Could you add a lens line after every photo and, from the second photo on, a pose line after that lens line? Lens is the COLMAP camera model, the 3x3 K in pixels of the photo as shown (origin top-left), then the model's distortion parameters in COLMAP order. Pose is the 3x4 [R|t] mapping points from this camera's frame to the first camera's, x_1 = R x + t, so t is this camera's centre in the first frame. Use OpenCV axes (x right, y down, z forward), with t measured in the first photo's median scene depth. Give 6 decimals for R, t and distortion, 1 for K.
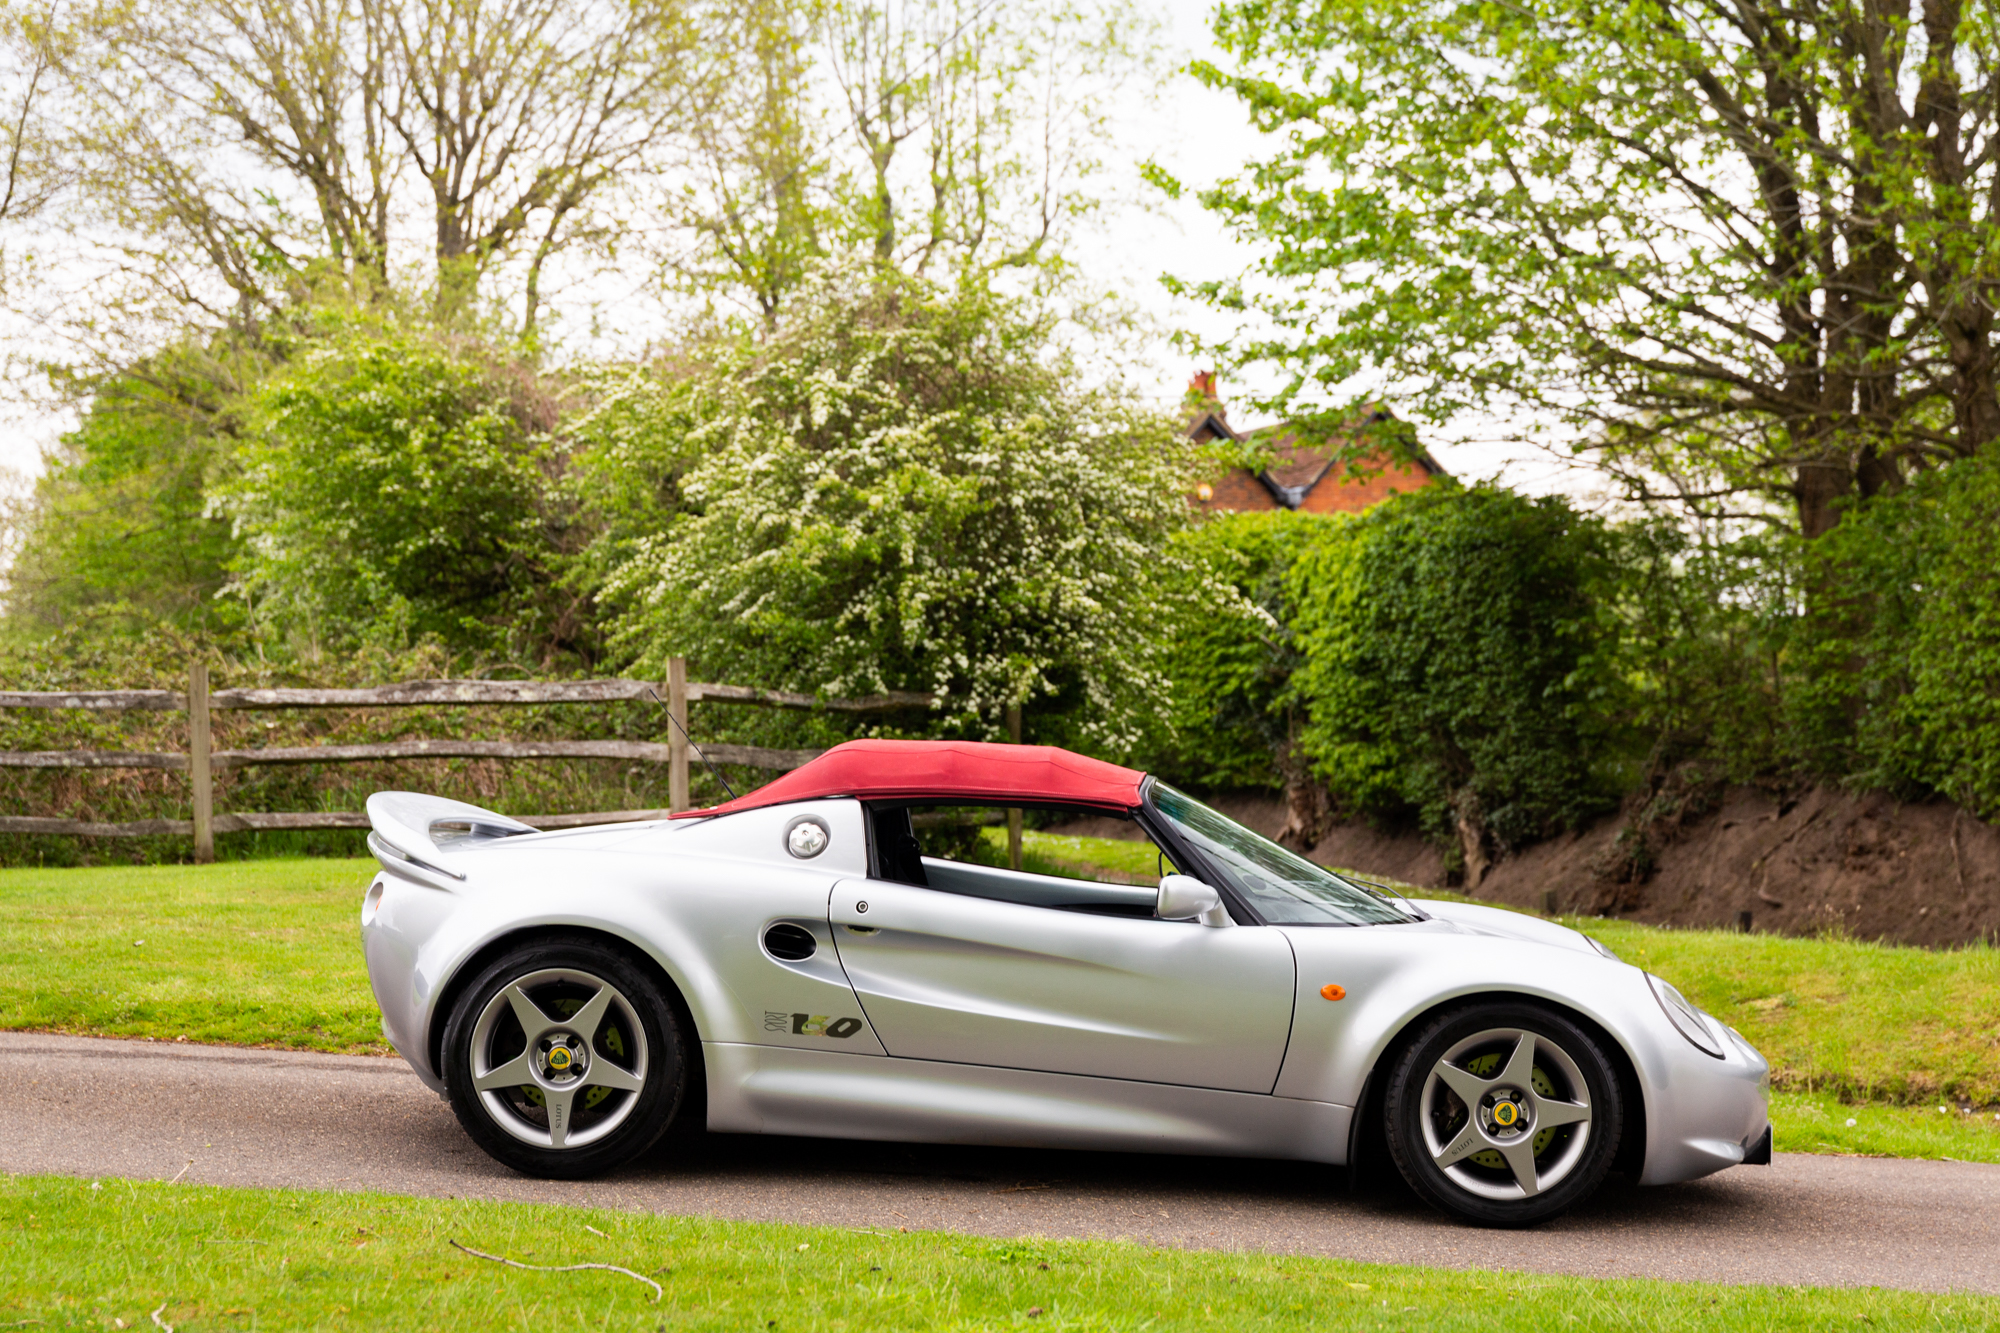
lens RADIAL K [[3154.9, 0, 1015.0], [0, 3154.9, 665.2], [0, 0, 1]] dist [-0.011833, 0.000000]
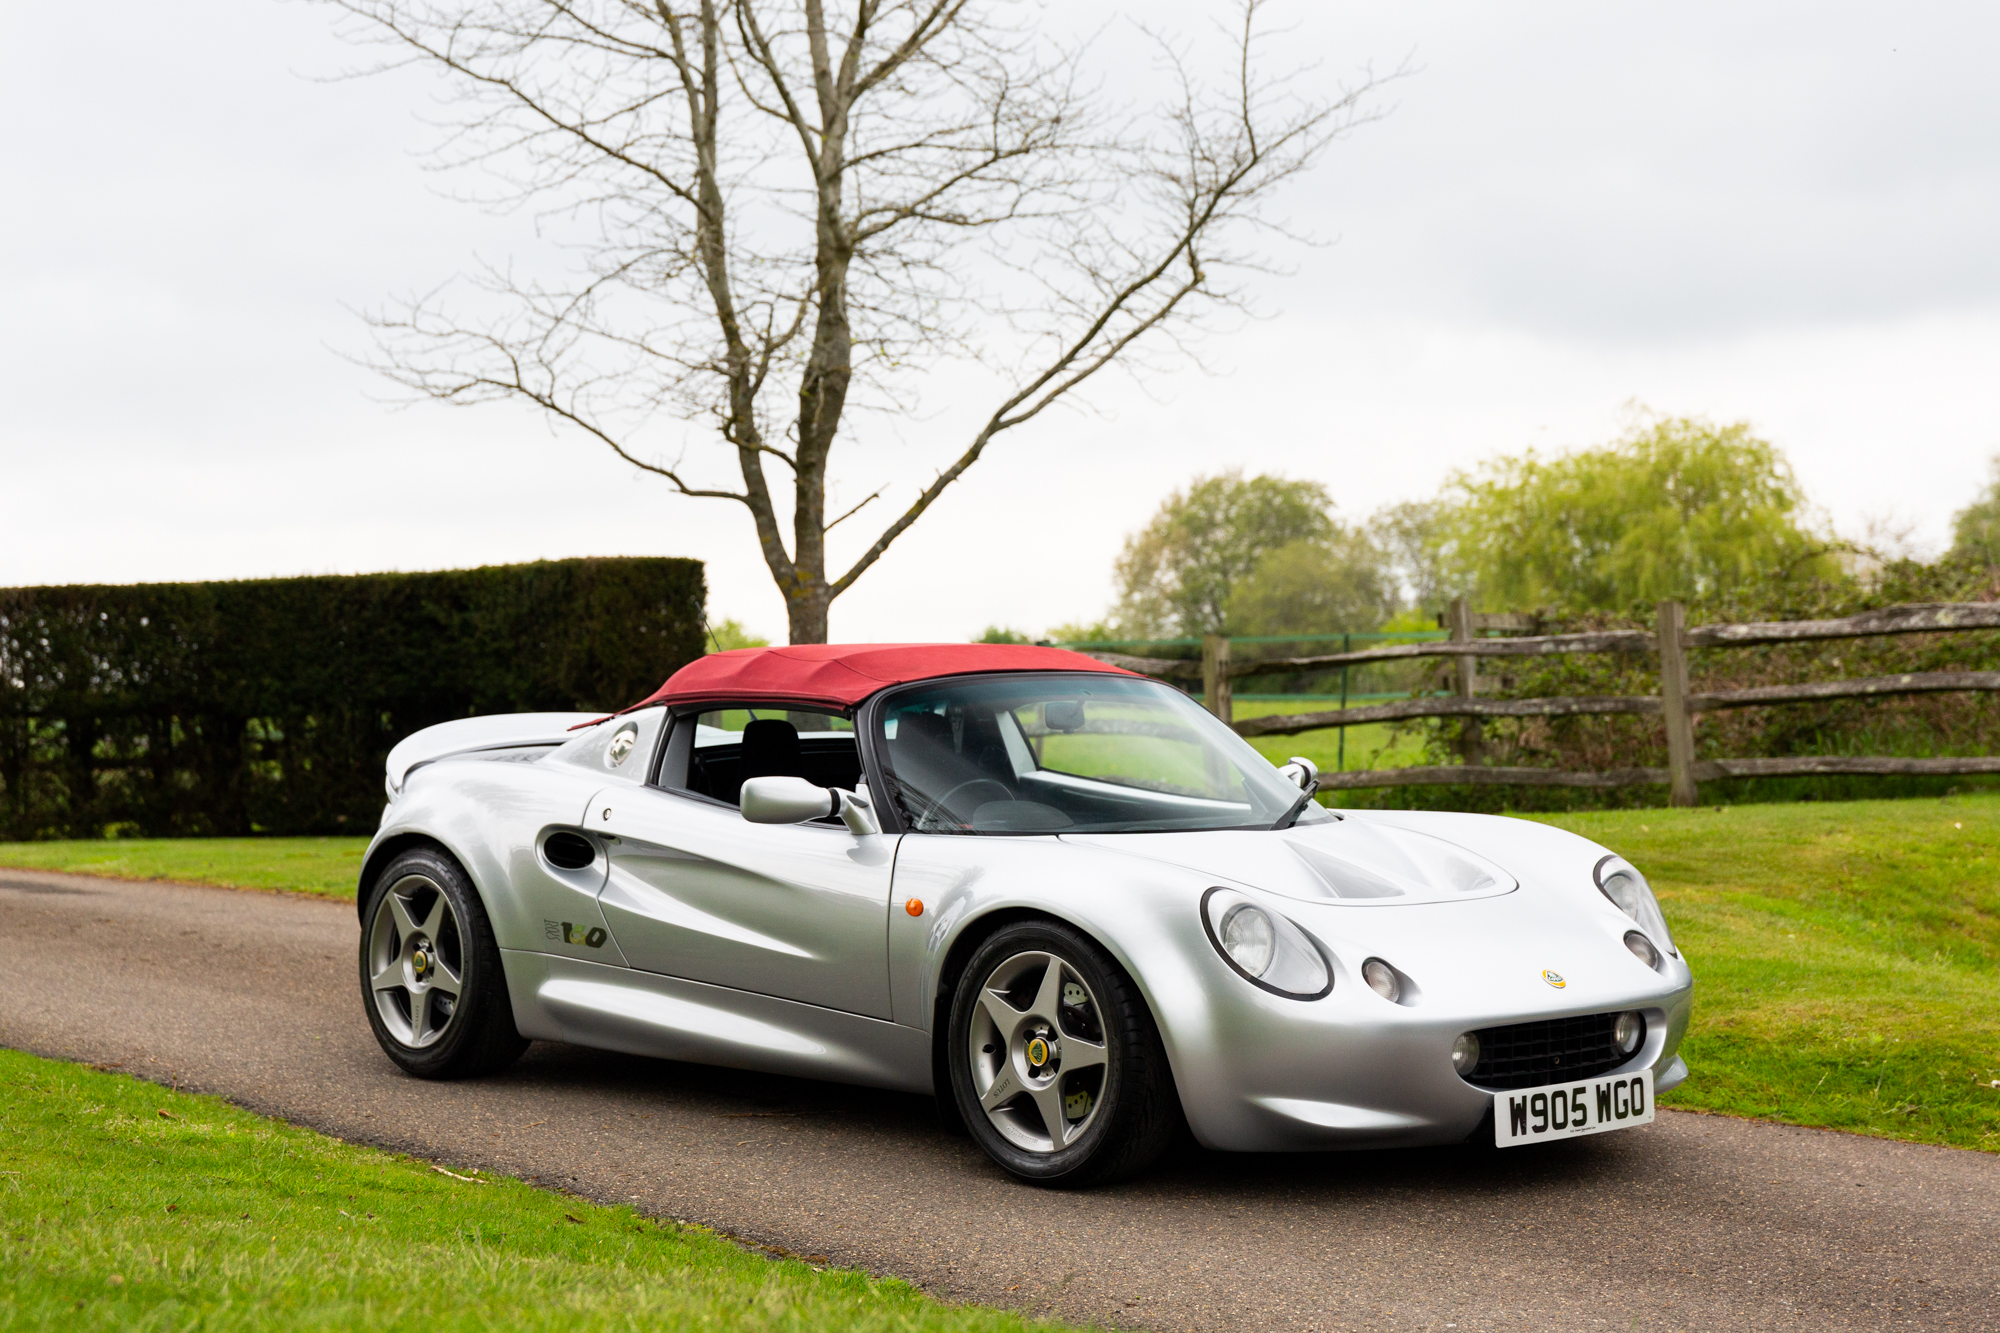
lens RADIAL K [[3499.5, 0, 995.3], [0, 3499.5, 664.1], [0, 0, 1]] dist [-0.018645, 0.000000]
pose [[0.699644, -0.038109, -0.713475, 0.340494], [0.045337, 0.998932, -0.008898, 0.018816], [0.713052, -0.026121, 0.700624, 0.135973]]
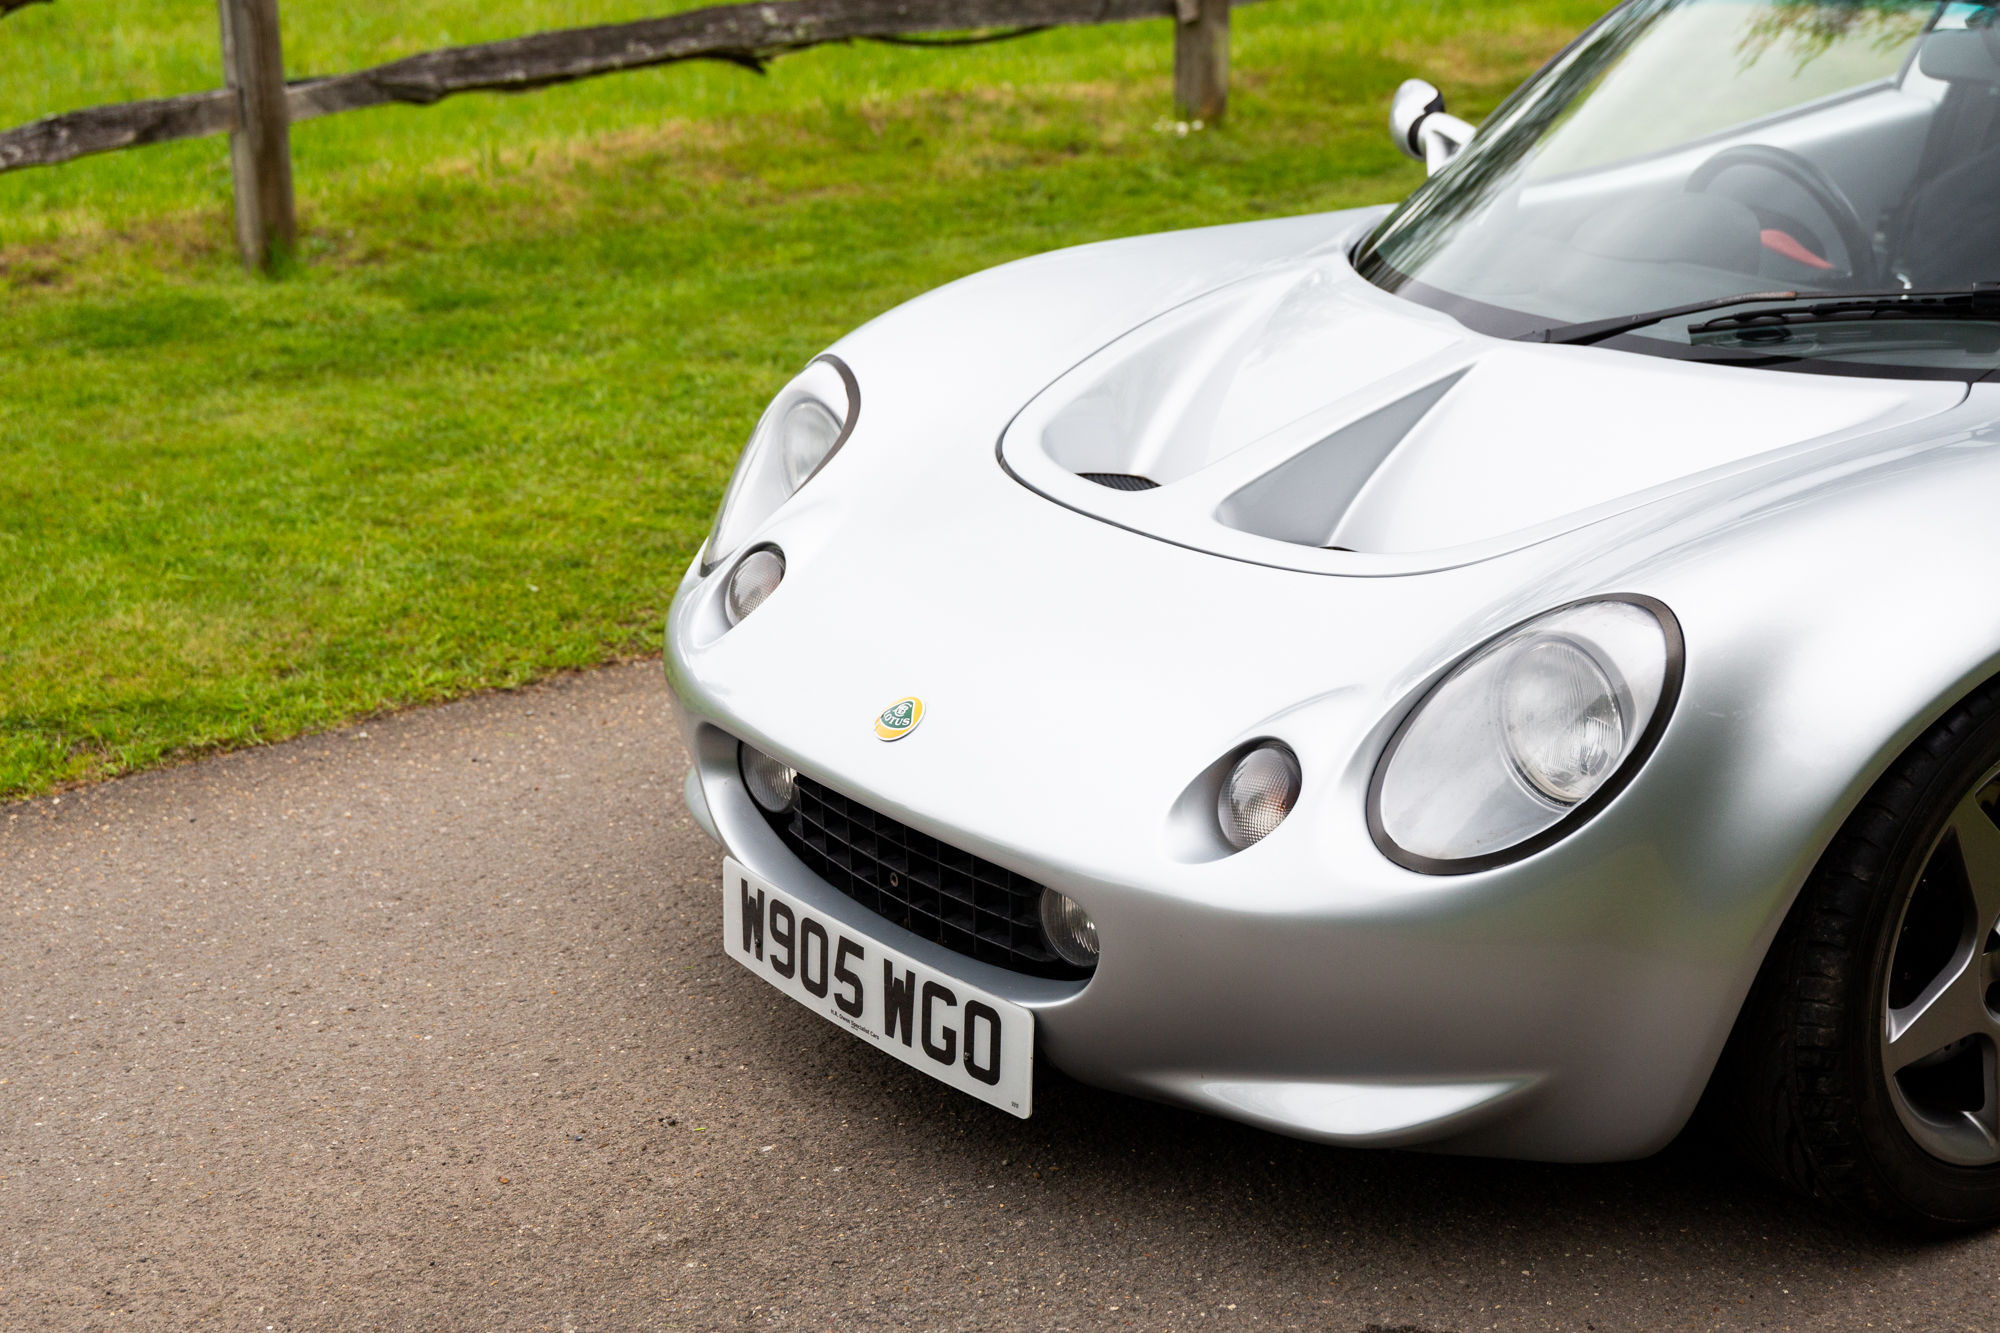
lens RADIAL K [[2925.7, 0, 938.9], [0, 2925.7, 674.9], [0, 0, 1]] dist [-0.018118, 0.000000]
pose [[-0.776994, 0.161697, -0.608387, 0.196711], [-0.009016, 0.963490, 0.267591, 0.009315], [0.629443, 0.213402, -0.747168, 0.570651]]
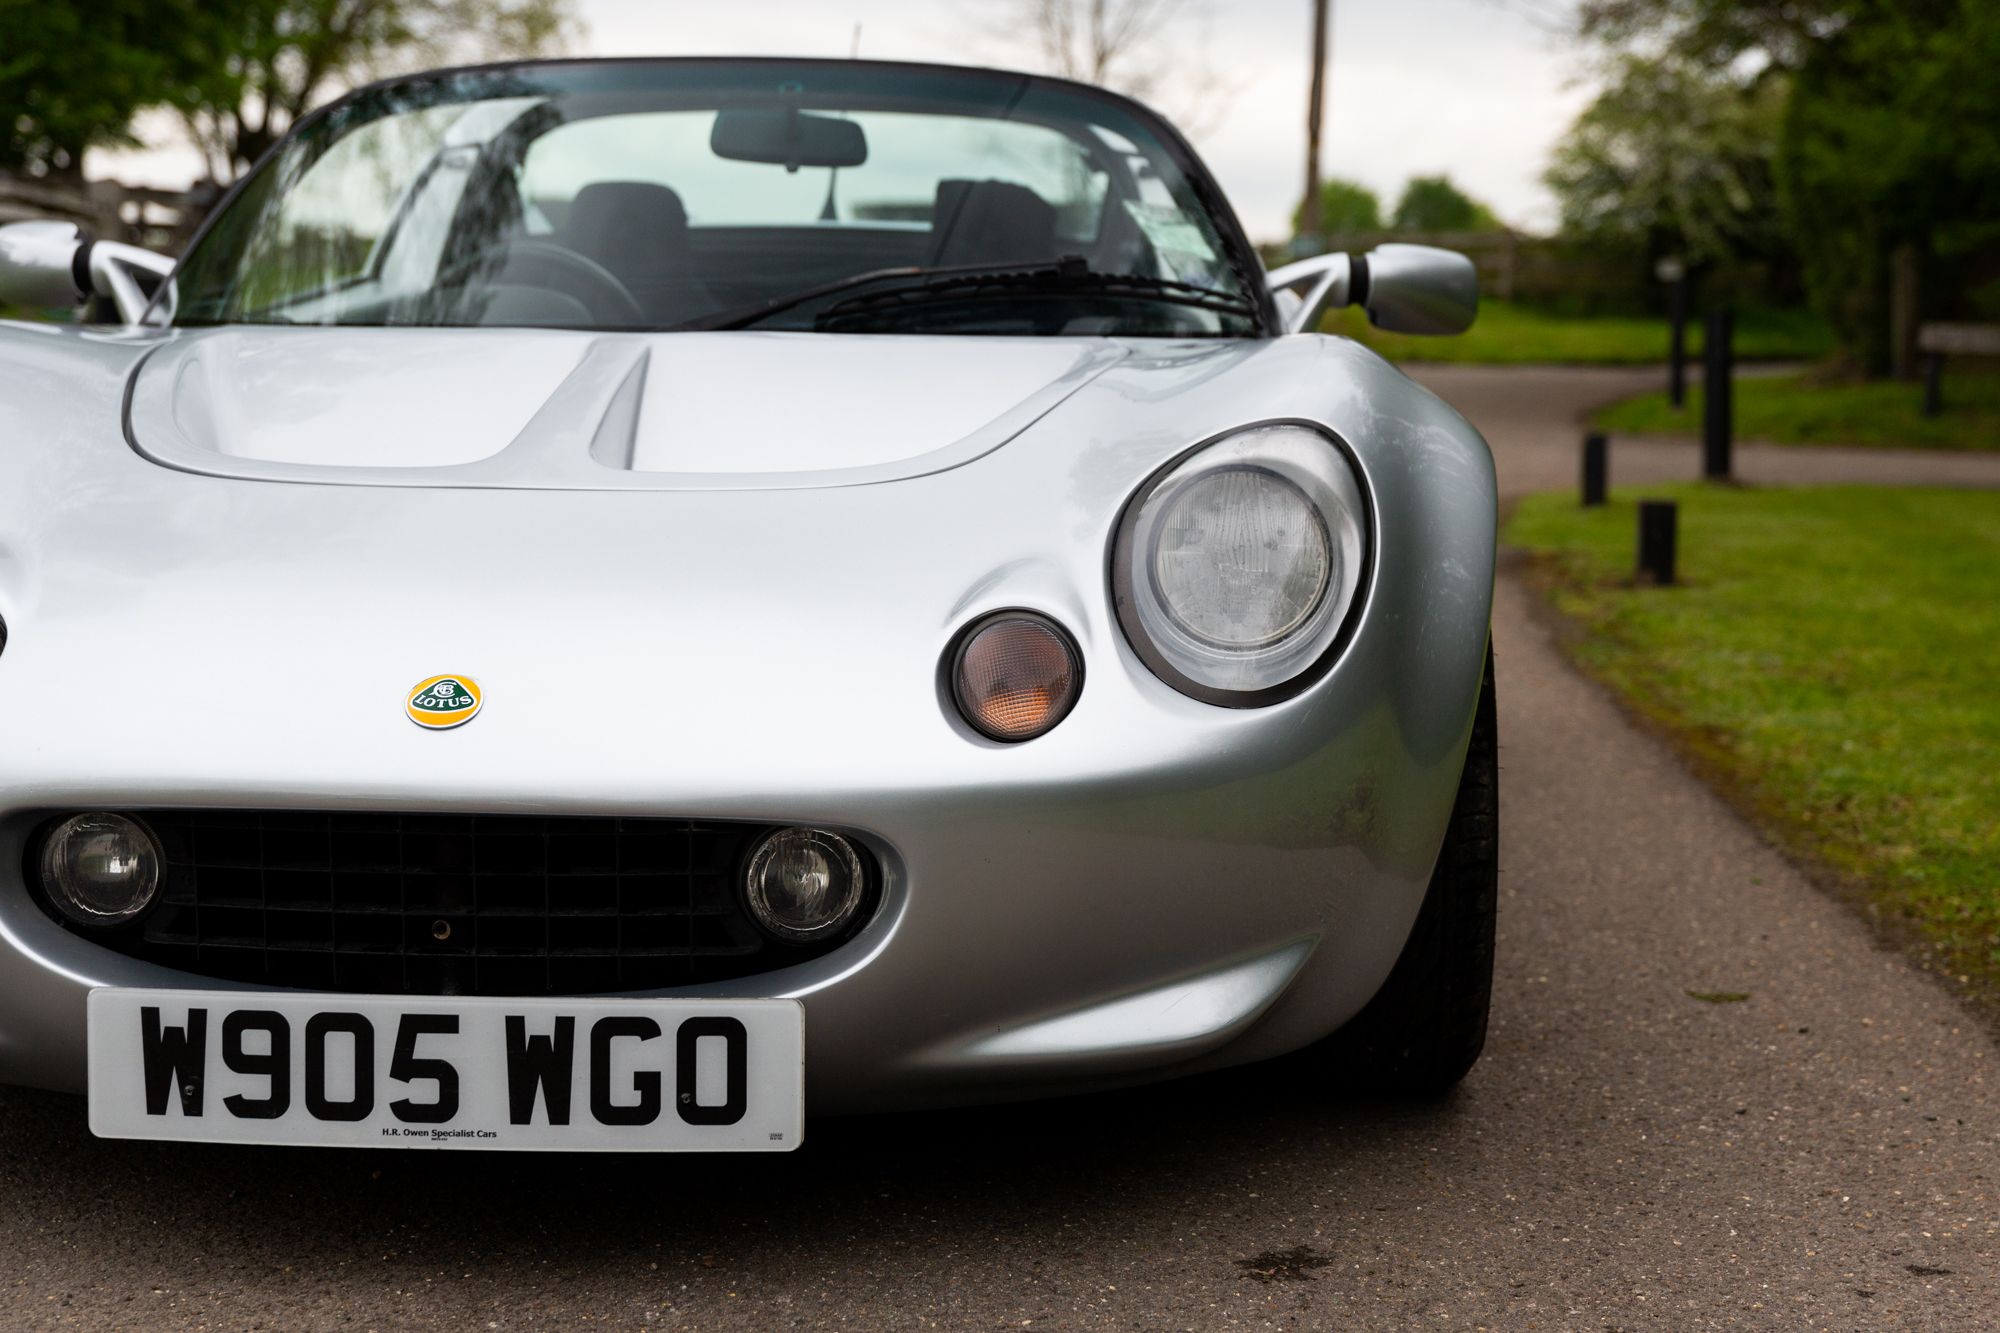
lens RADIAL K [[3044.2, 0, 1005.5], [0, 3044.2, 669.0], [0, 0, 1]] dist [-0.032266, 0.000000]
pose [[0.012030, 0.062852, -0.997950, 0.224724], [-0.000731, 0.998023, 0.062848, 0.044359], [0.999927, -0.000027, 0.012052, 0.474187]]
